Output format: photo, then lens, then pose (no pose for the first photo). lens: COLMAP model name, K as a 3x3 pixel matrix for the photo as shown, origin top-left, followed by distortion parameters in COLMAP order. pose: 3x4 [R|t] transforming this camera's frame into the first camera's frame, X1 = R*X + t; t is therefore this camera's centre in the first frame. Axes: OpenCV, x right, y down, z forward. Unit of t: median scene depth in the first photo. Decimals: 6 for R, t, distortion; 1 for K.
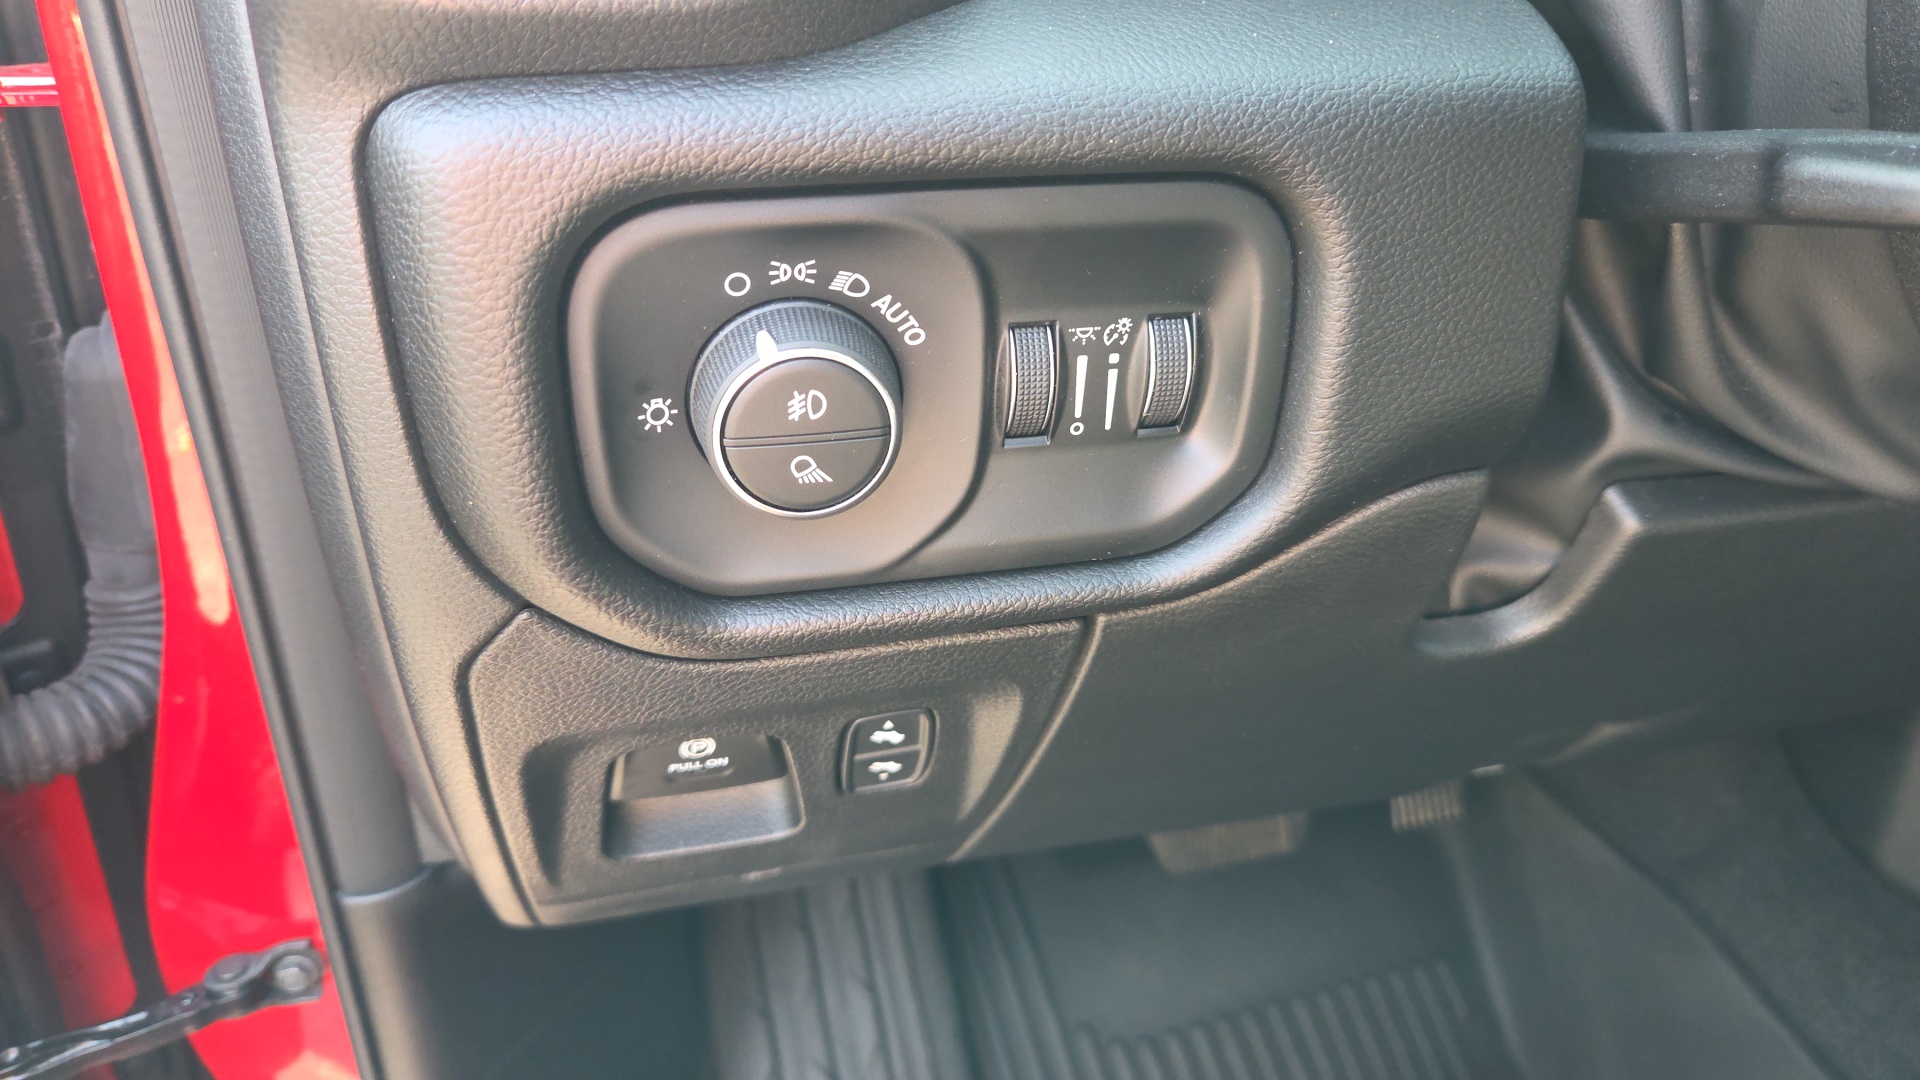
lens RADIAL K [[1378.7, 0, 960.0], [0, 1378.7, 540.0], [0, 0, 1]] dist [-0.002208, -0.000952]
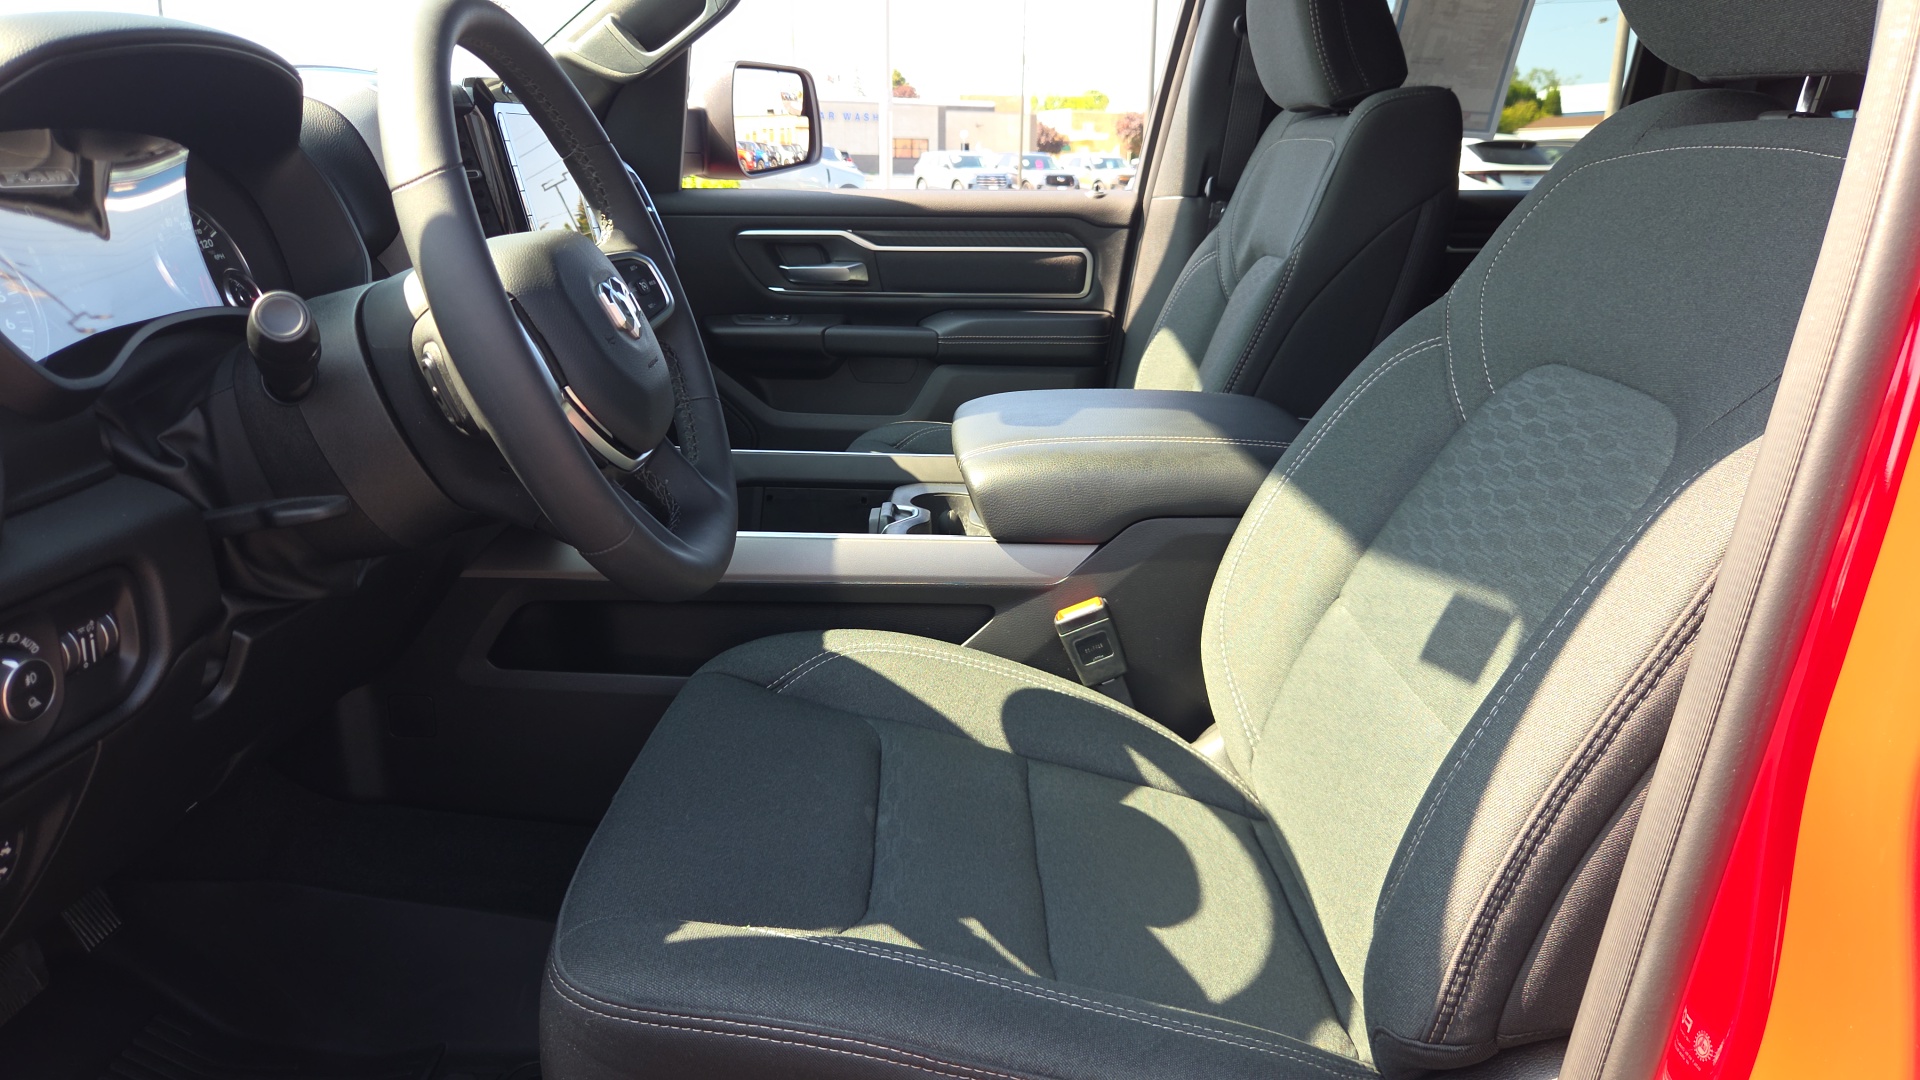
lens RADIAL K [[1317.1, 0, 960.0], [0, 1317.1, 540.0], [0, 0, 1]] dist [0.076646, -0.069745]
pose [[0.328079, -0.280255, 0.902121, -1.360570], [0.432369, 0.893626, 0.120374, 0.101997], [-0.839894, 0.350557, 0.414353, -1.335067]]
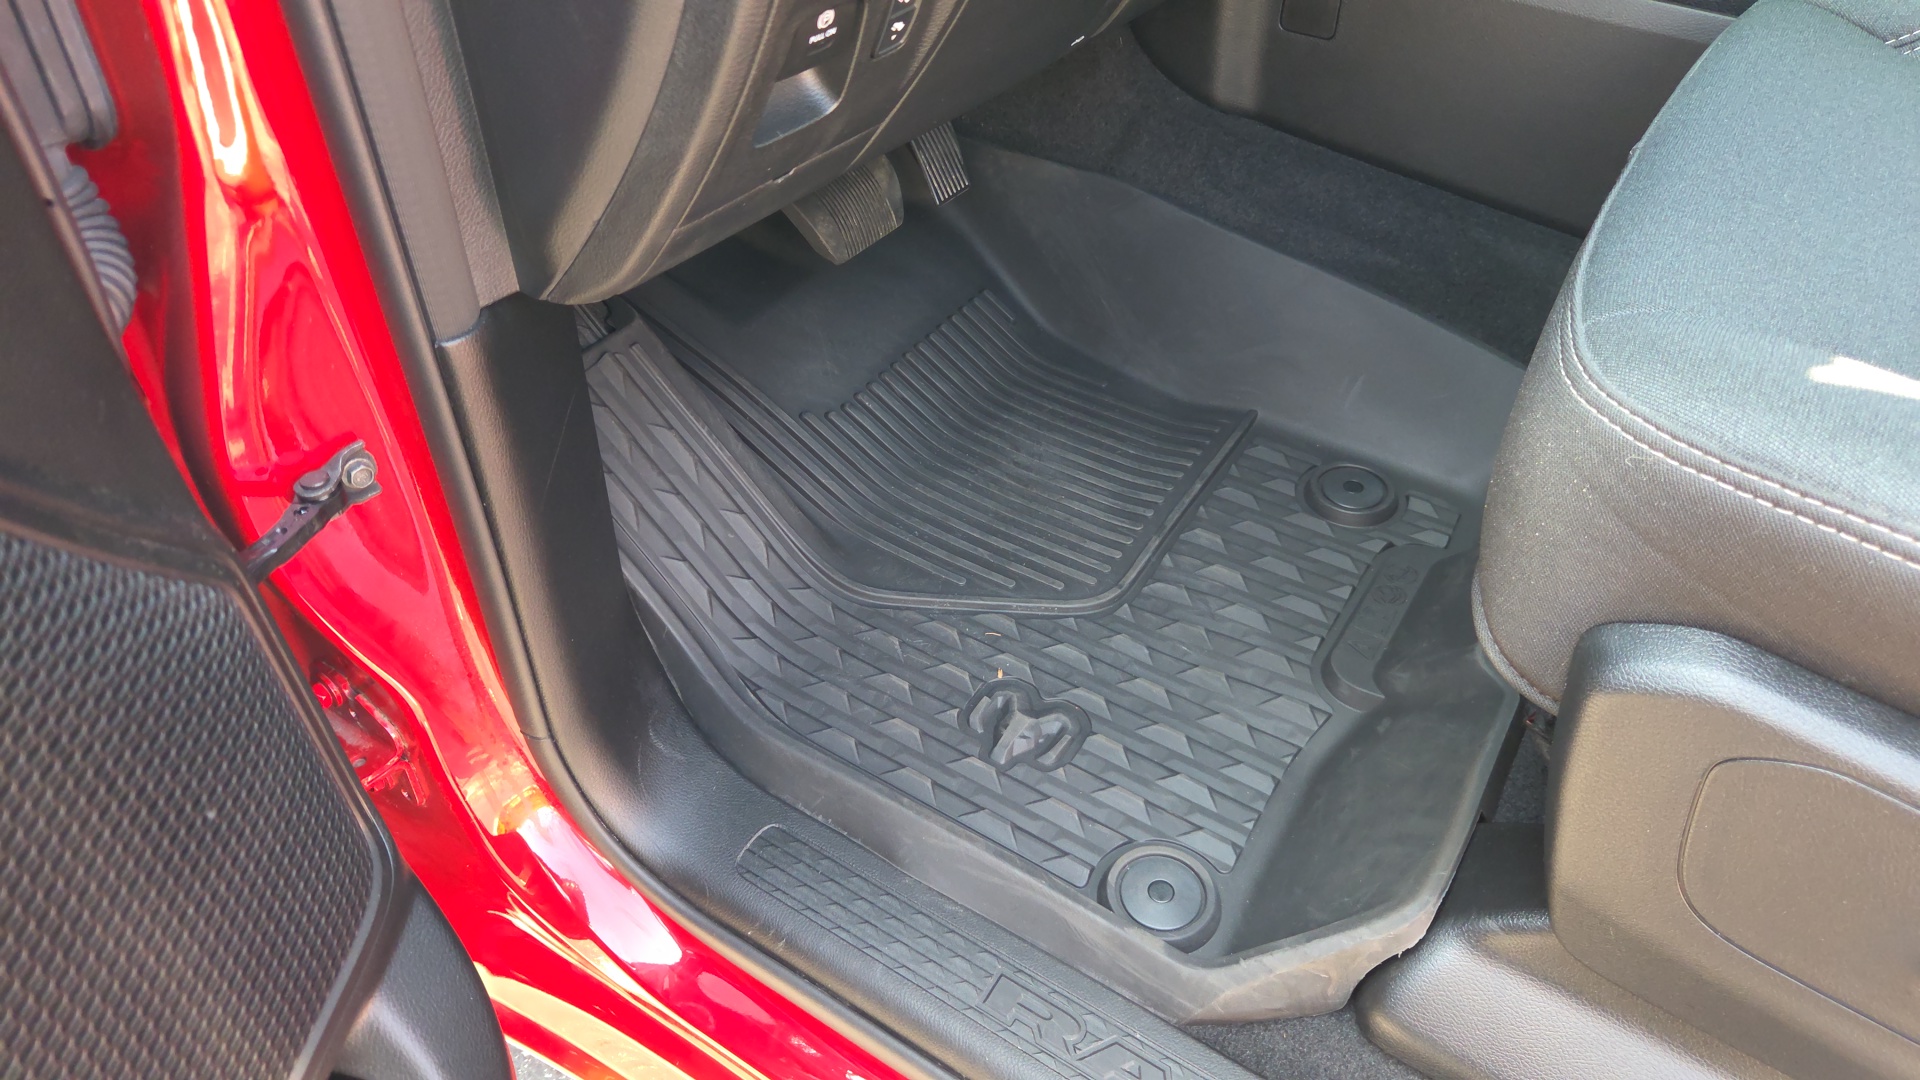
lens RADIAL K [[1317.1, 0, 960.0], [0, 1317.1, 540.0], [0, 0, 1]] dist [0.076646, -0.069745]
pose [[0.791786, -0.413826, 0.449246, -0.991517], [0.294704, 0.903063, 0.312452, 0.256195], [-0.534999, -0.115001, 0.836989, -0.419746]]
